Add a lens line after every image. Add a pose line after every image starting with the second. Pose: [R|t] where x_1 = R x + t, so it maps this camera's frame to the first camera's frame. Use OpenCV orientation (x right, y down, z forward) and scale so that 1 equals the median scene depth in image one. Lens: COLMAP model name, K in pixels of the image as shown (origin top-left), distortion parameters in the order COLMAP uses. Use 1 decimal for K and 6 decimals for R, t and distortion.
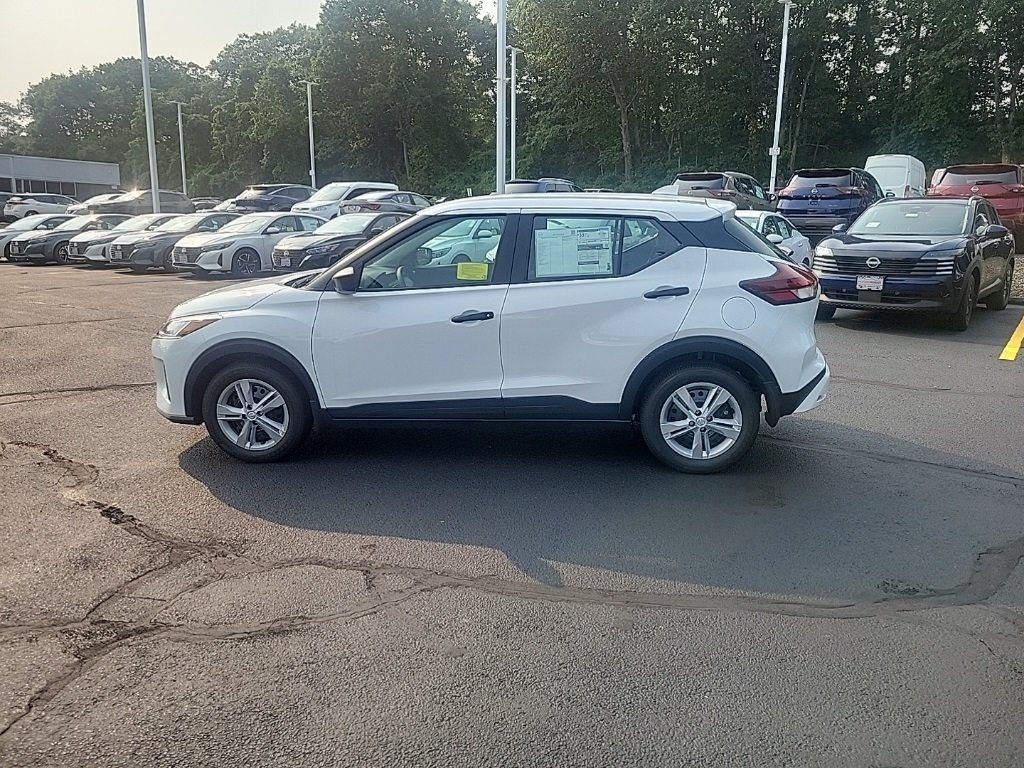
lens RADIAL K [[776.3, 0, 512.0], [0, 776.3, 384.0], [0, 0, 1]] dist [0.034199, -0.022398]
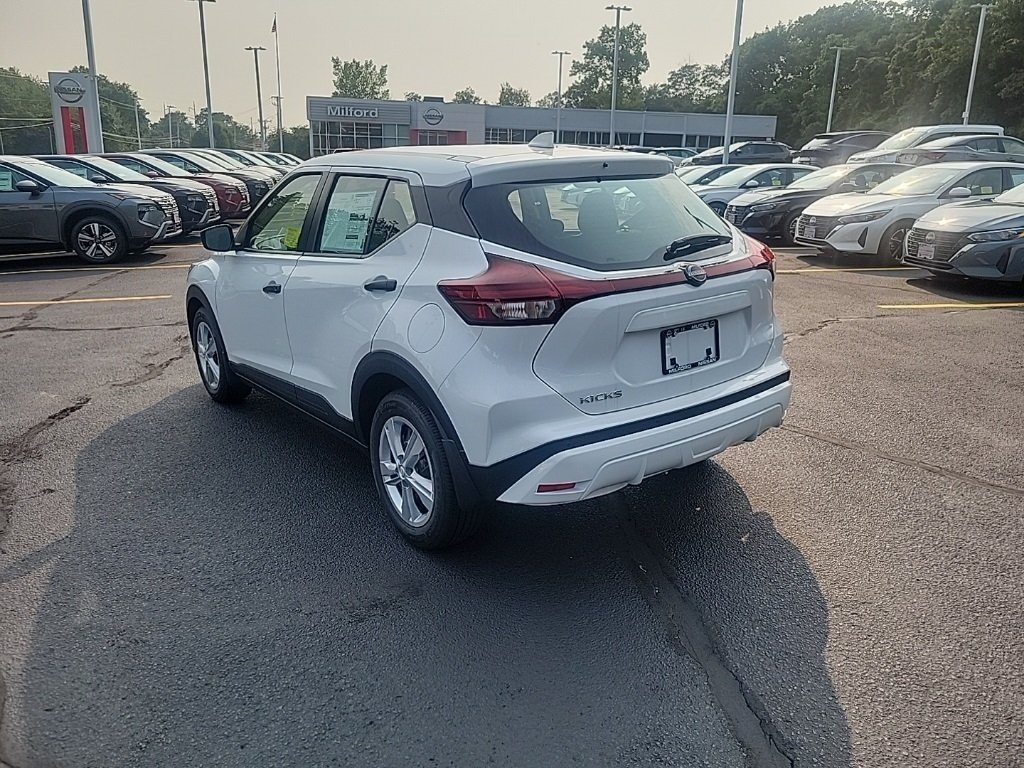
lens RADIAL K [[776.3, 0, 512.0], [0, 776.3, 384.0], [0, 0, 1]] dist [0.034199, -0.022398]
pose [[0.682361, 0.197052, -0.703956, 0.201605], [-0.154658, 0.980100, 0.124437, -0.034031], [0.714468, 0.023961, 0.699258, 0.144949]]
